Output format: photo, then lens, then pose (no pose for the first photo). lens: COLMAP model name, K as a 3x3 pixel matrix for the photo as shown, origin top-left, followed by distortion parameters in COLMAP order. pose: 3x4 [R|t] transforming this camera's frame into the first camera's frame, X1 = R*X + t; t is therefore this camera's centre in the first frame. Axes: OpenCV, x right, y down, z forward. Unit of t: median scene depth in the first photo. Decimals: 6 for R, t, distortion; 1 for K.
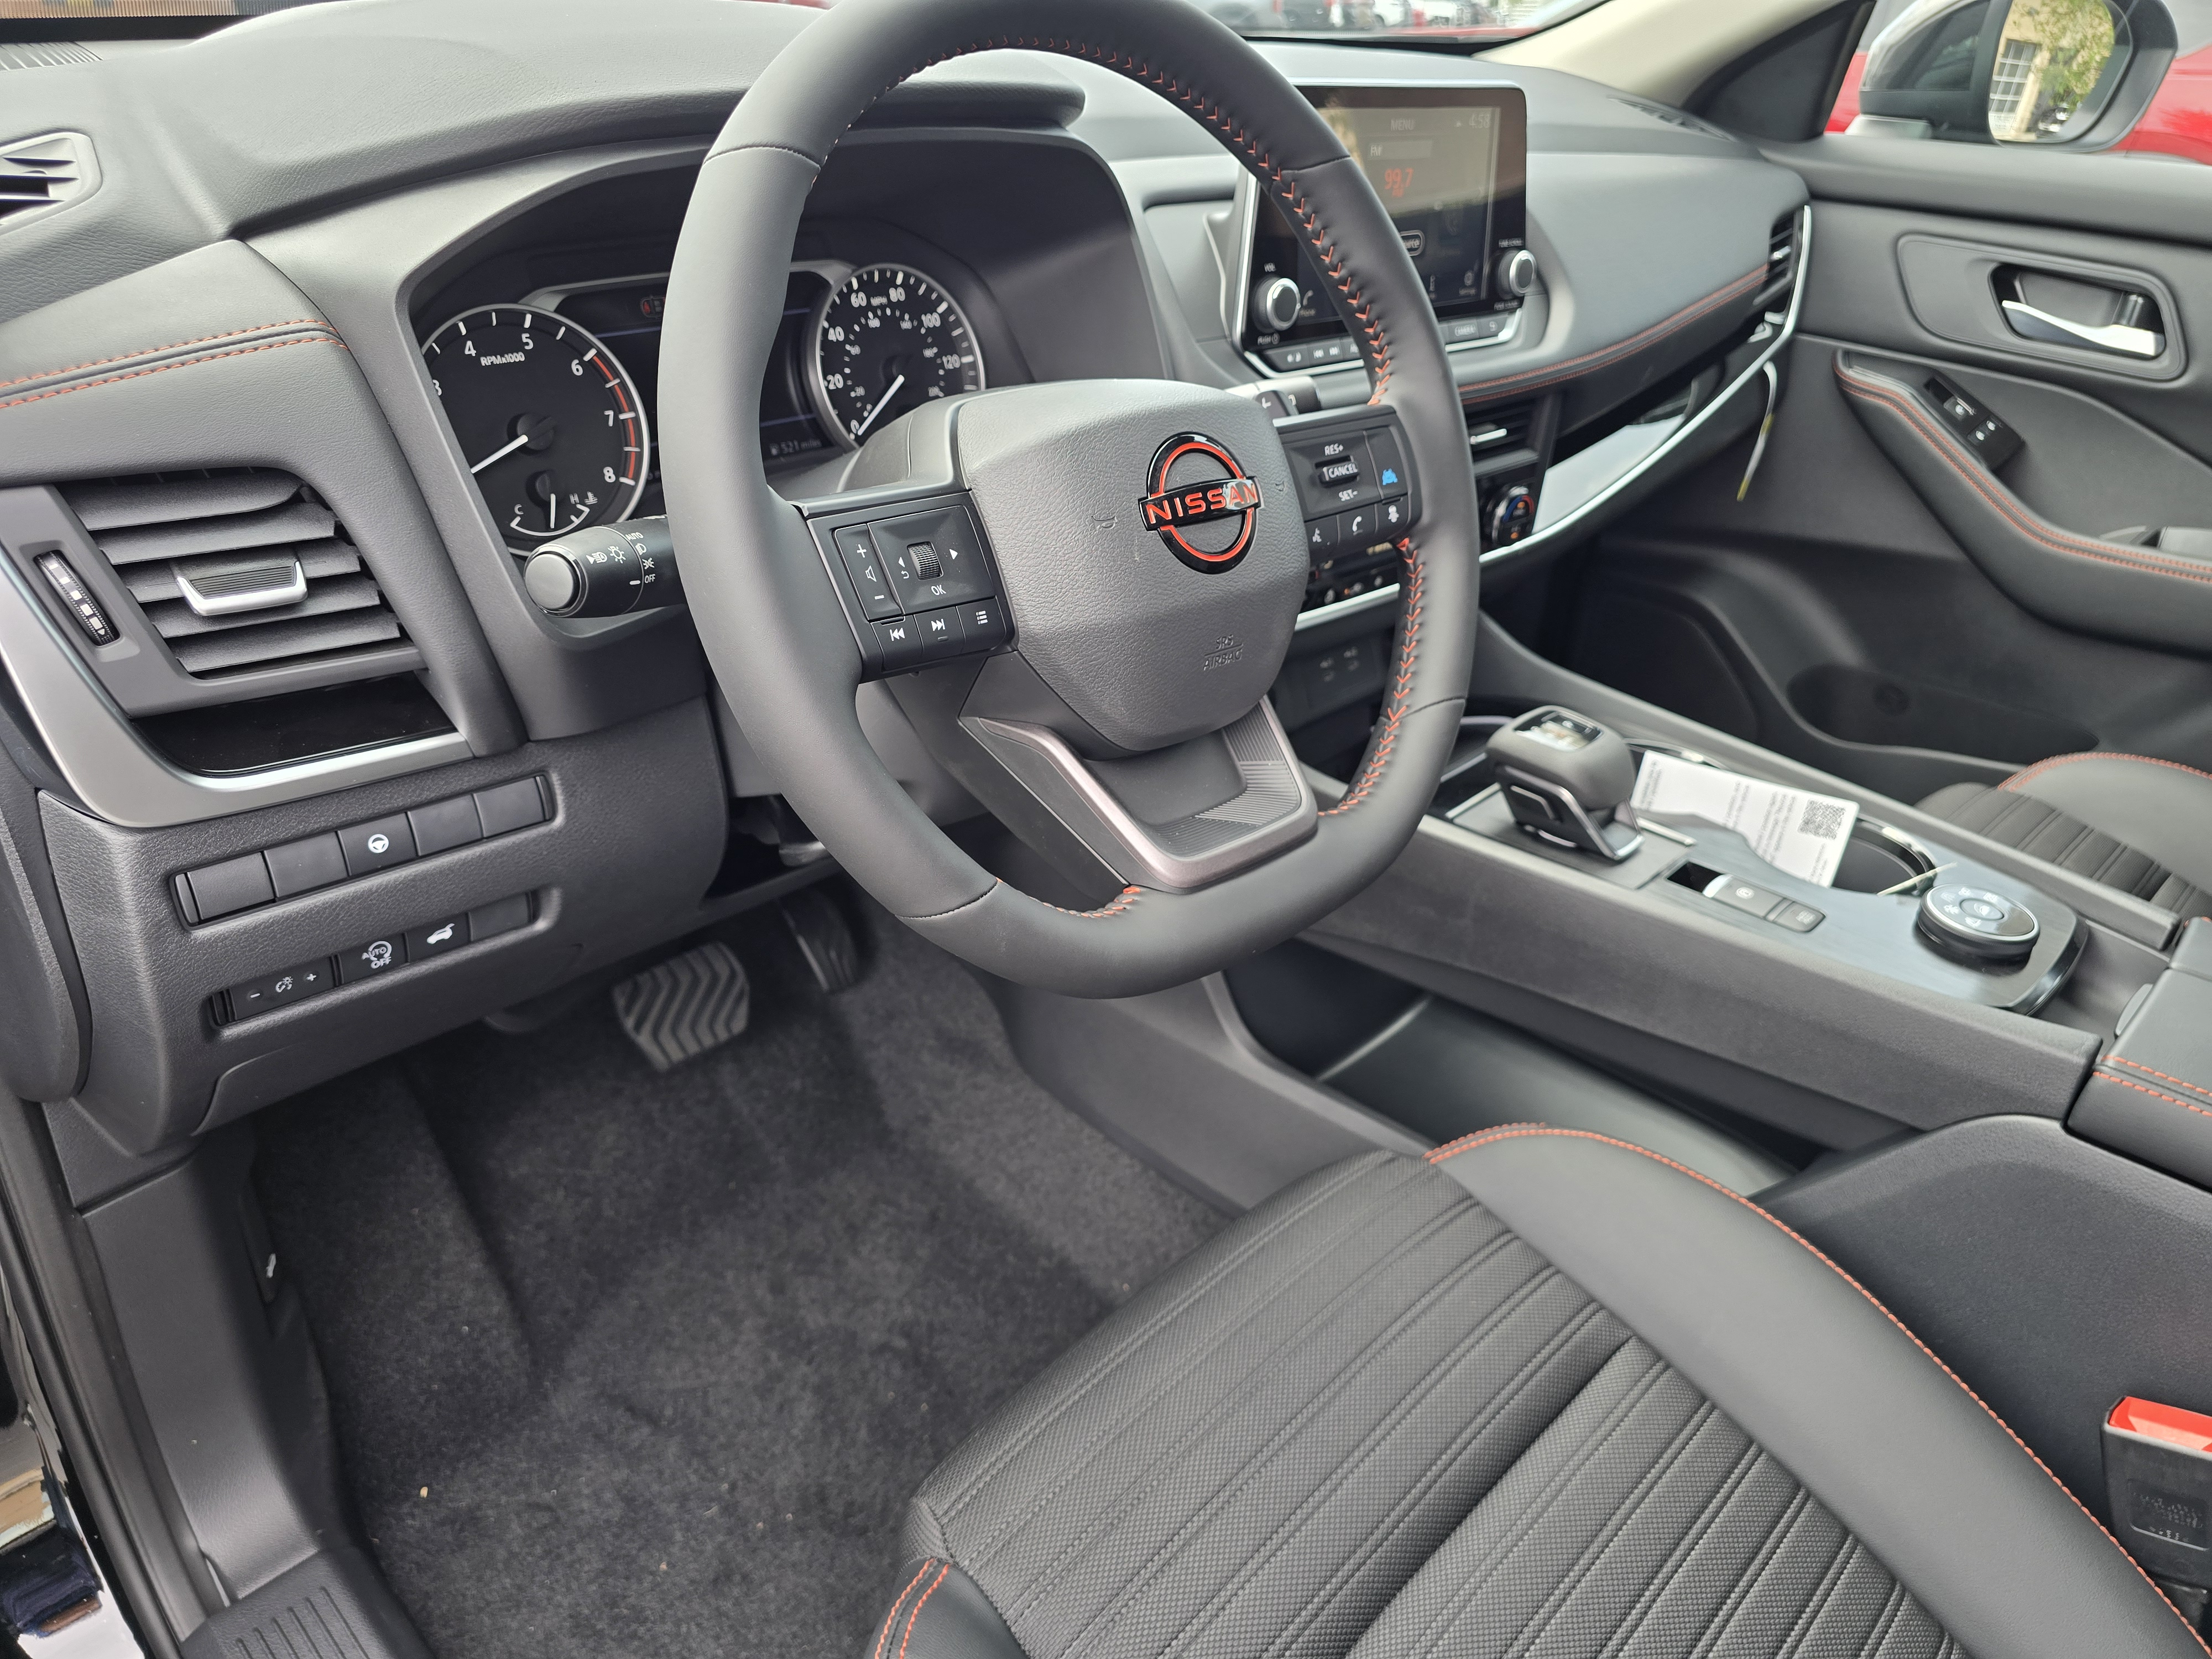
lens RADIAL K [[1516.9, 0, 1102.6], [0, 1516.9, 809.9], [0, 0, 1]] dist [0.032181, -0.036241]
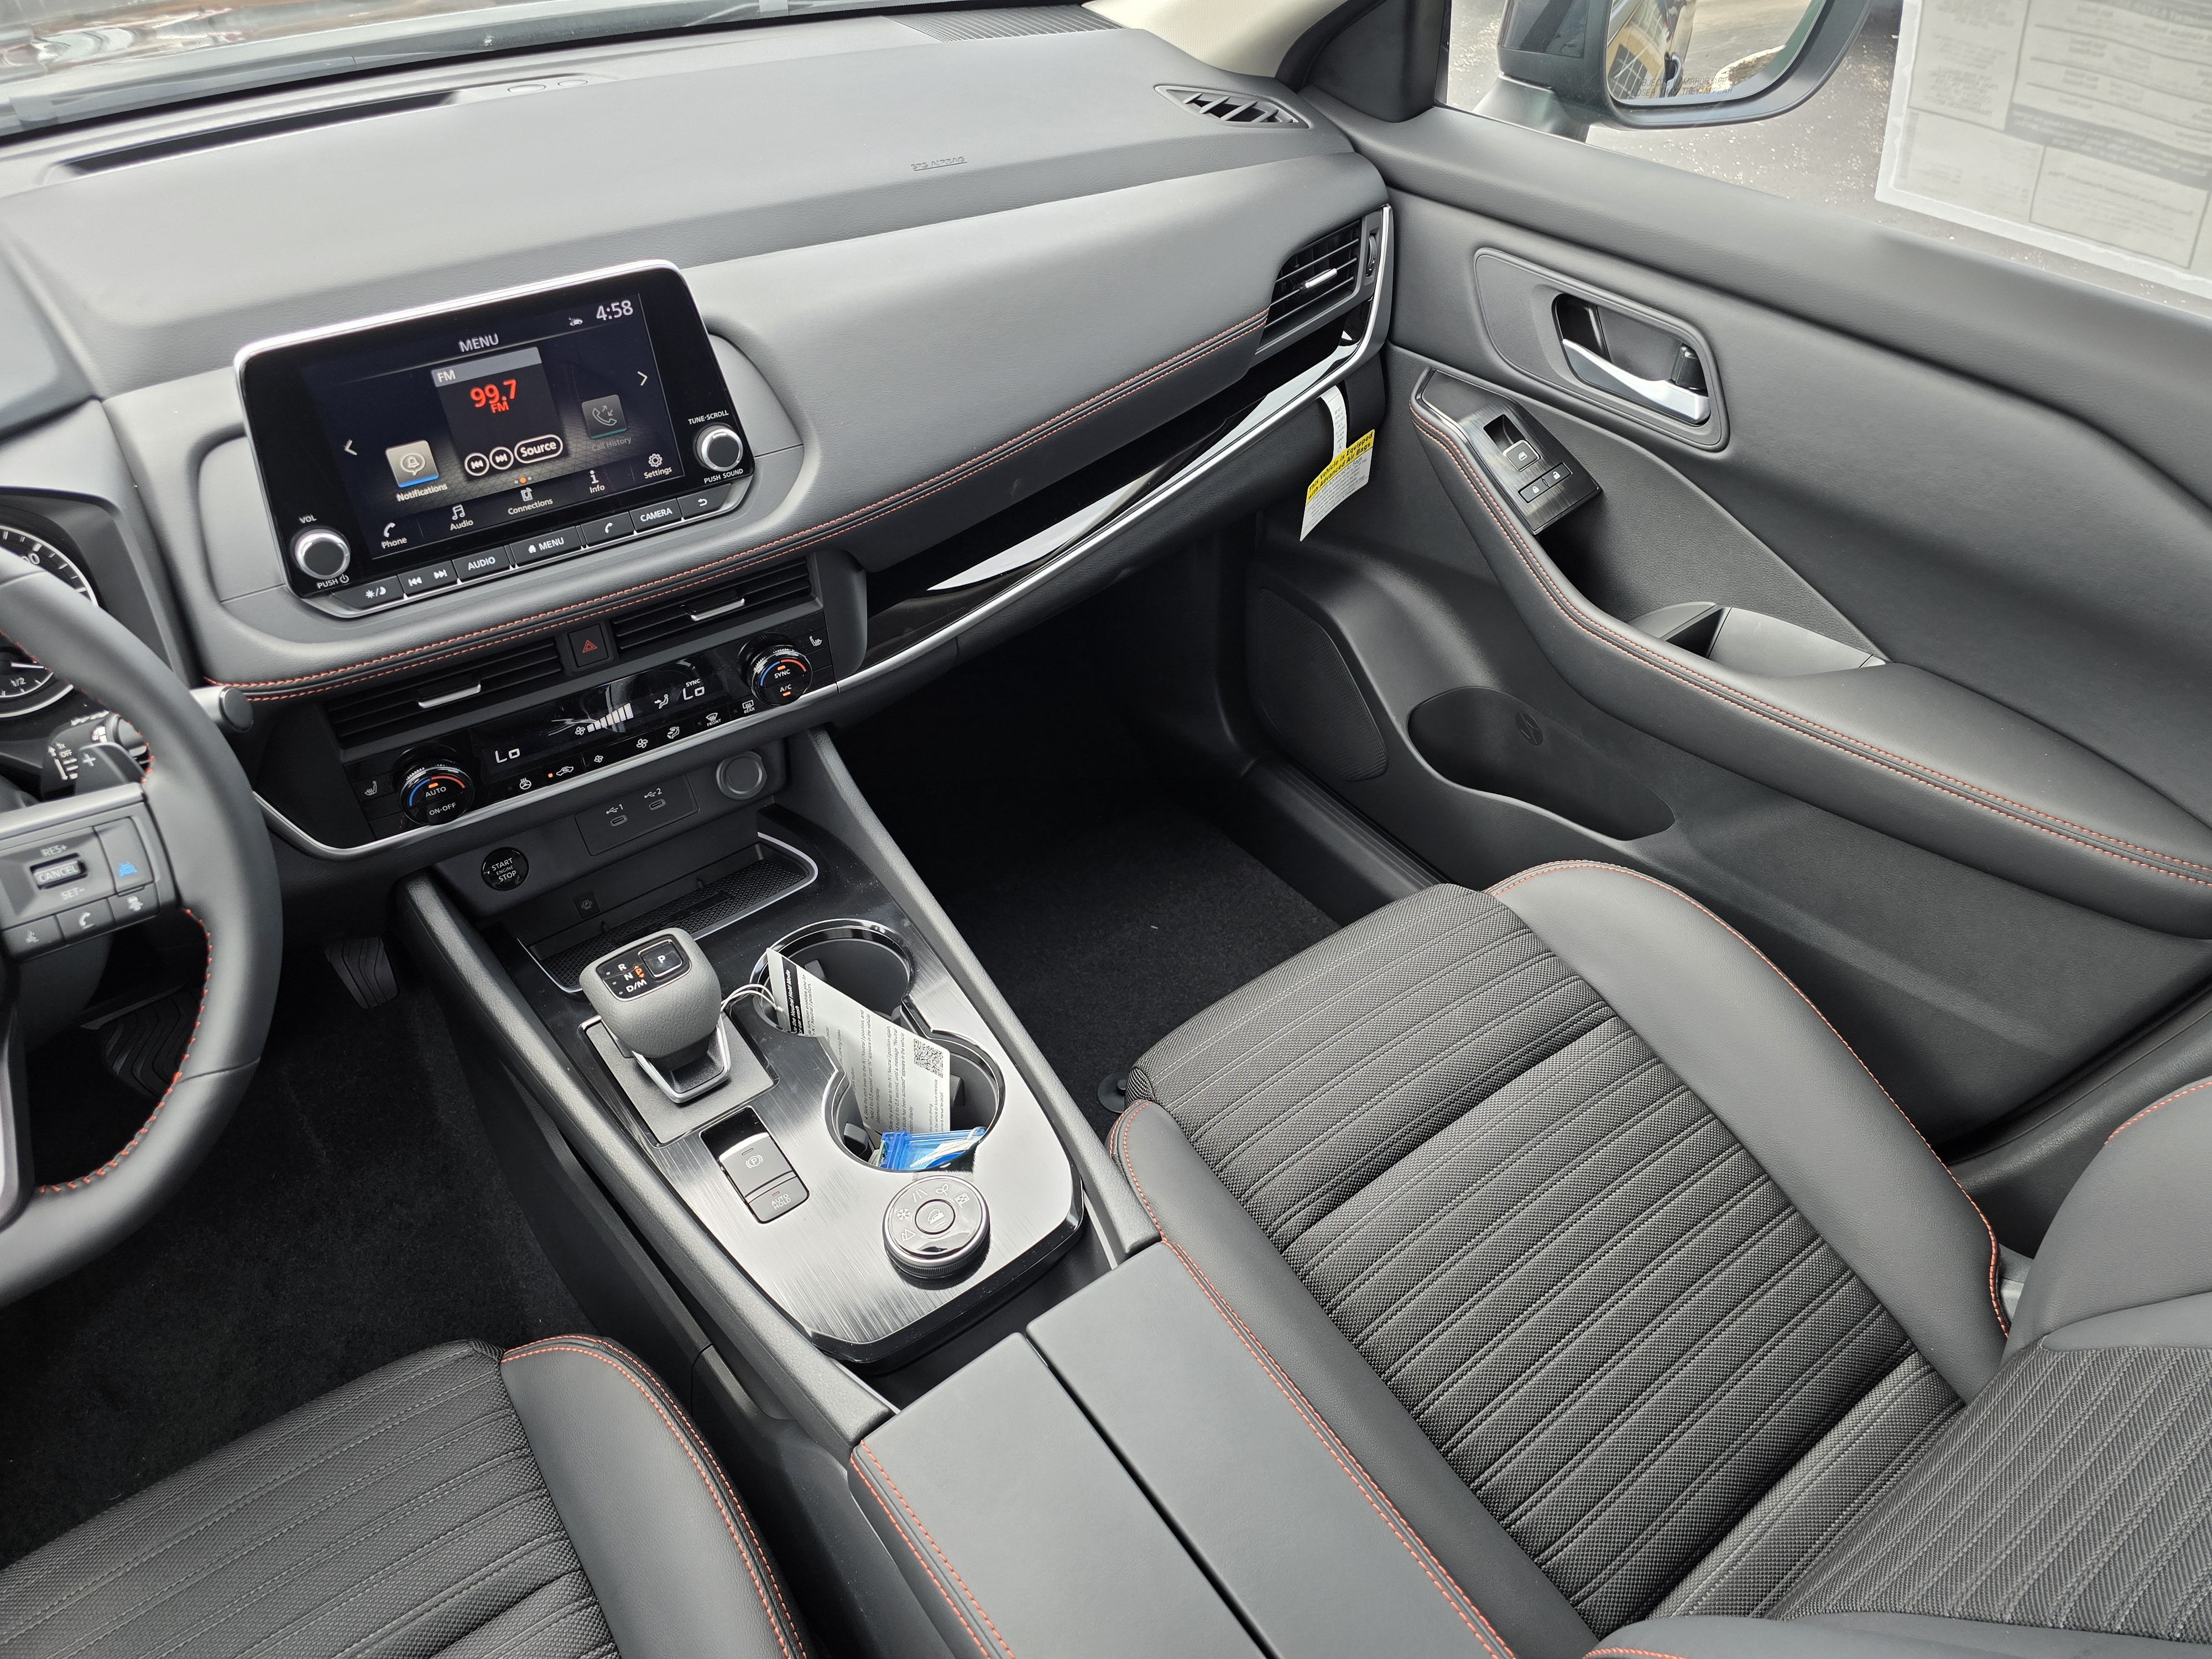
lens RADIAL K [[1492.5, 0, 1100.1], [0, 1492.5, 786.6], [0, 0, 1]] dist [0.061282, -0.067136]
pose [[0.981462, 0.053287, -0.184100, 0.887337], [-0.019050, 0.982938, 0.182949, -0.411042], [0.190708, -0.176051, 0.965731, 0.126479]]
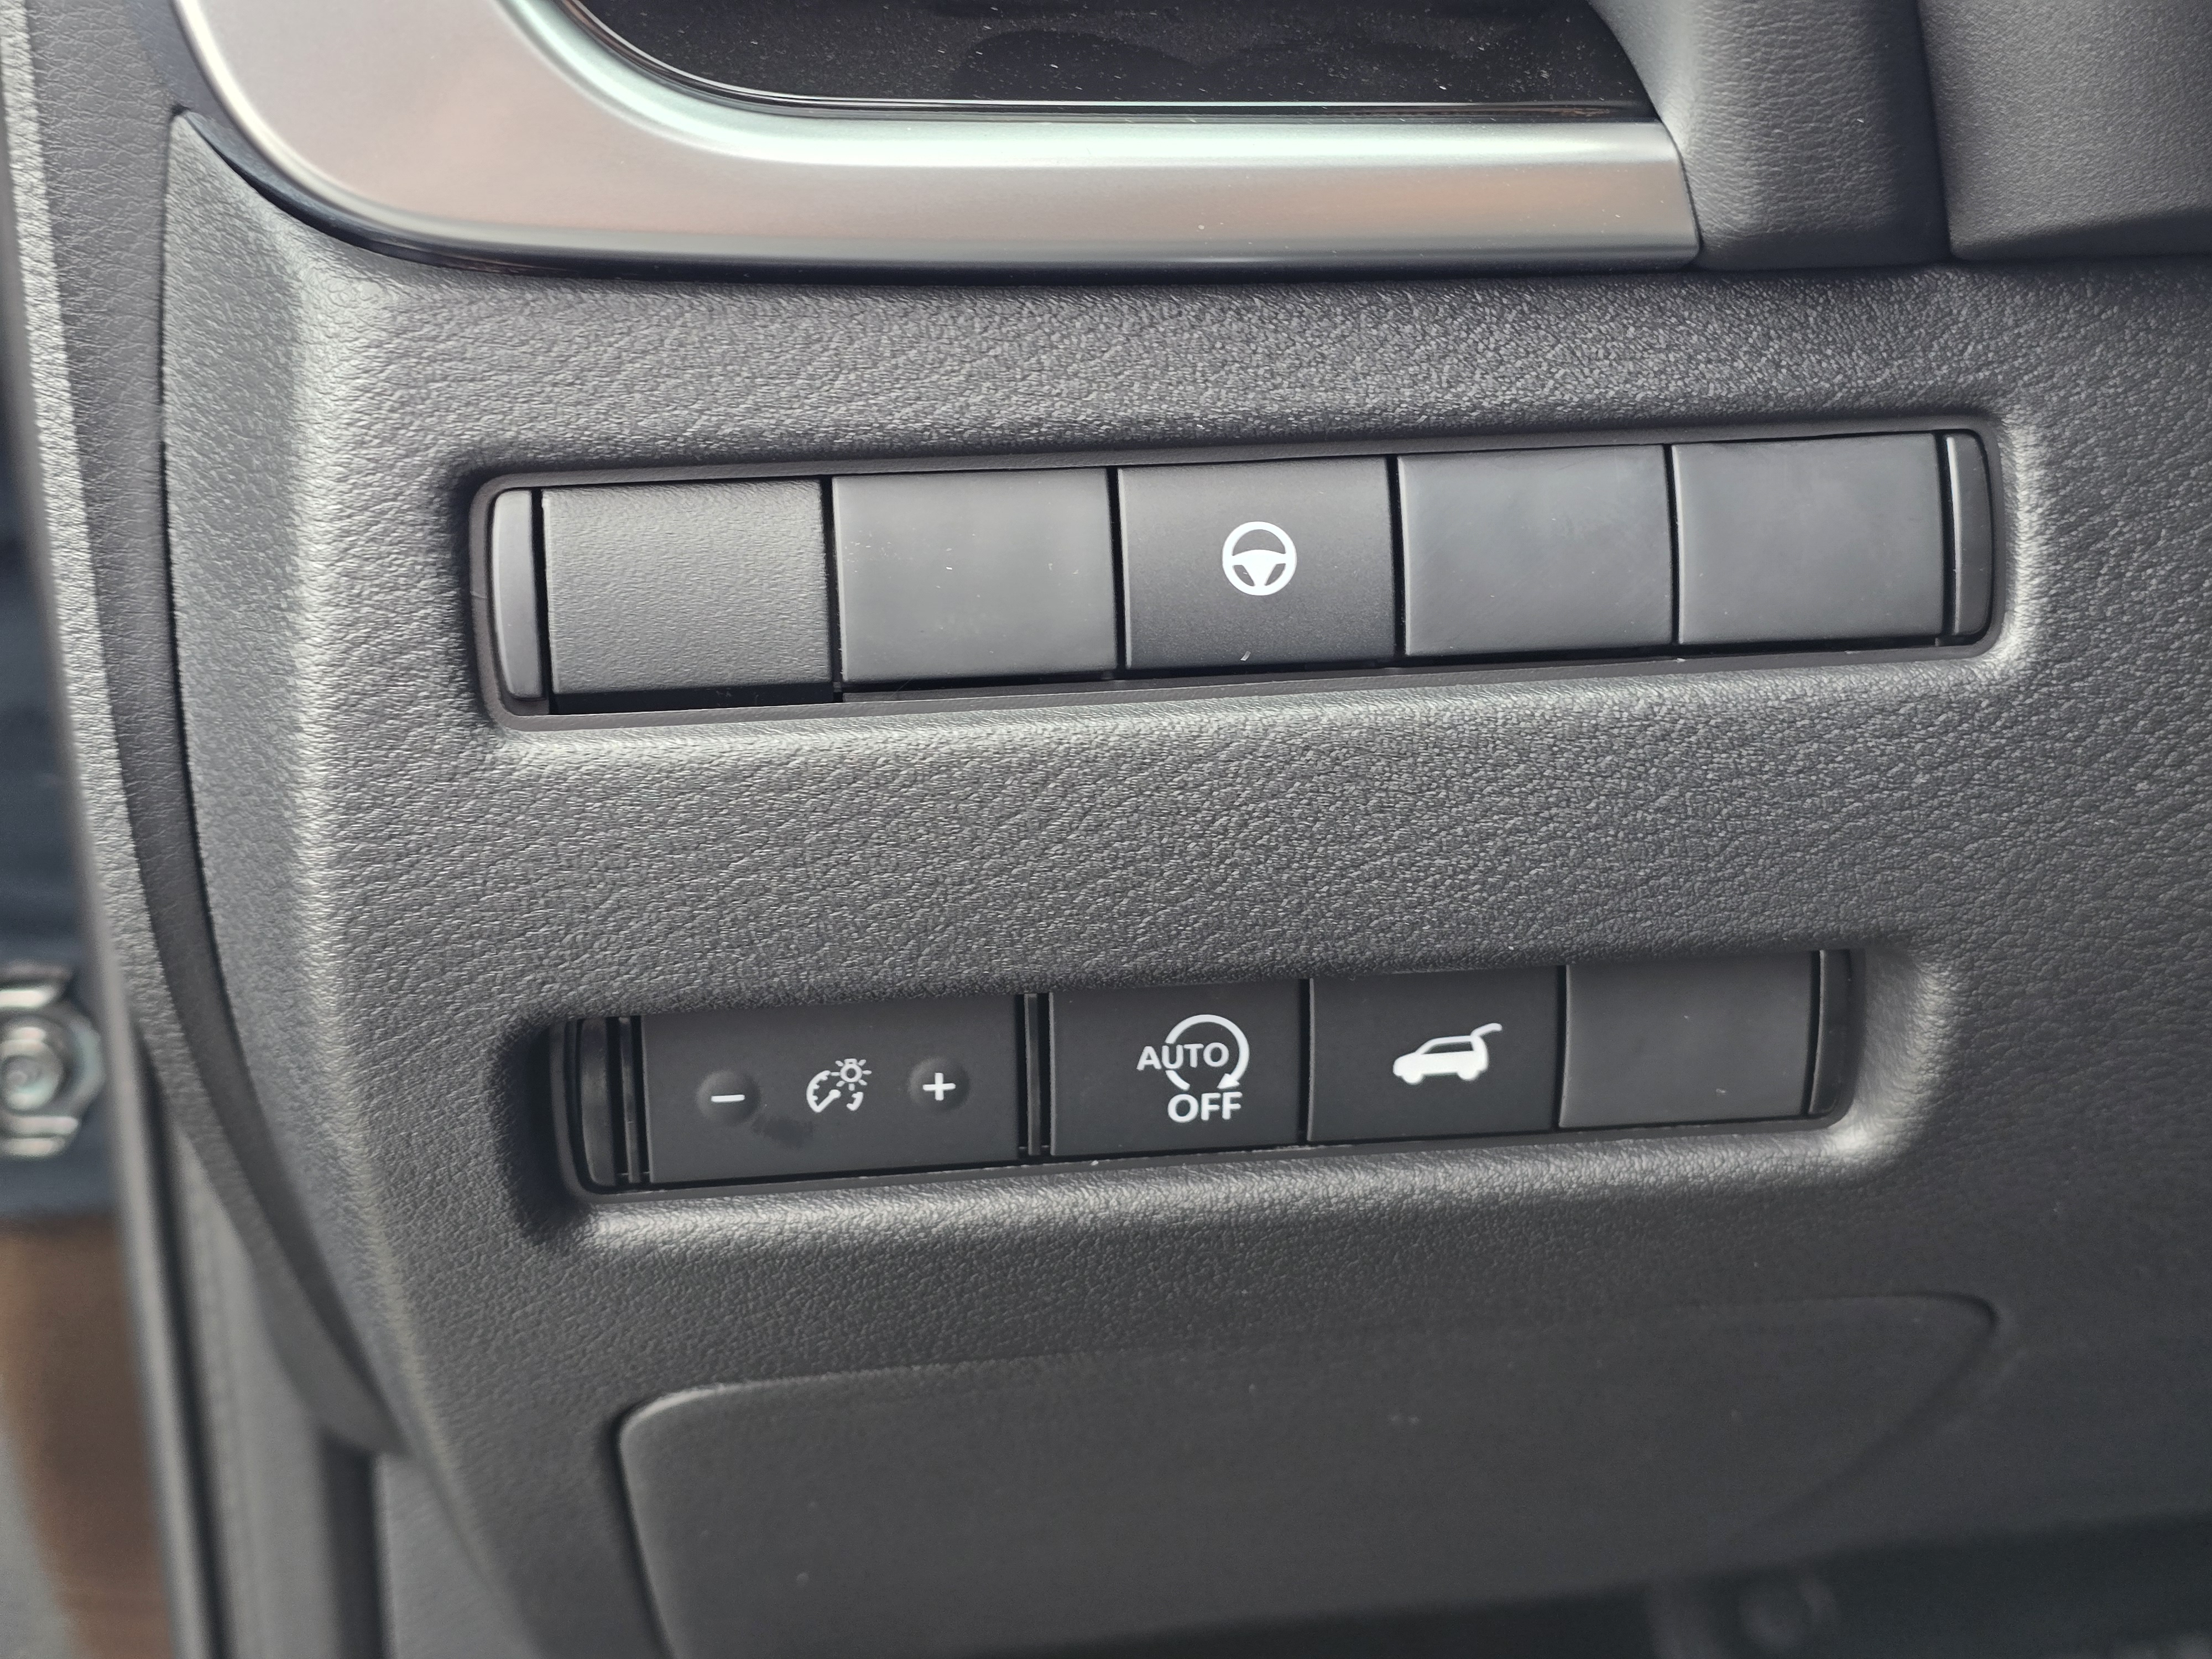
lens RADIAL K [[3059.4, 0, 1111.6], [0, 3059.4, 802.7], [0, 0, 1]] dist [0.235871, -0.948559]
pose [[0.798489, 0.086590, -0.595750, -0.155985], [-0.213855, 0.965856, -0.146248, 0.102551], [0.562745, 0.244182, 0.789743, 0.471863]]
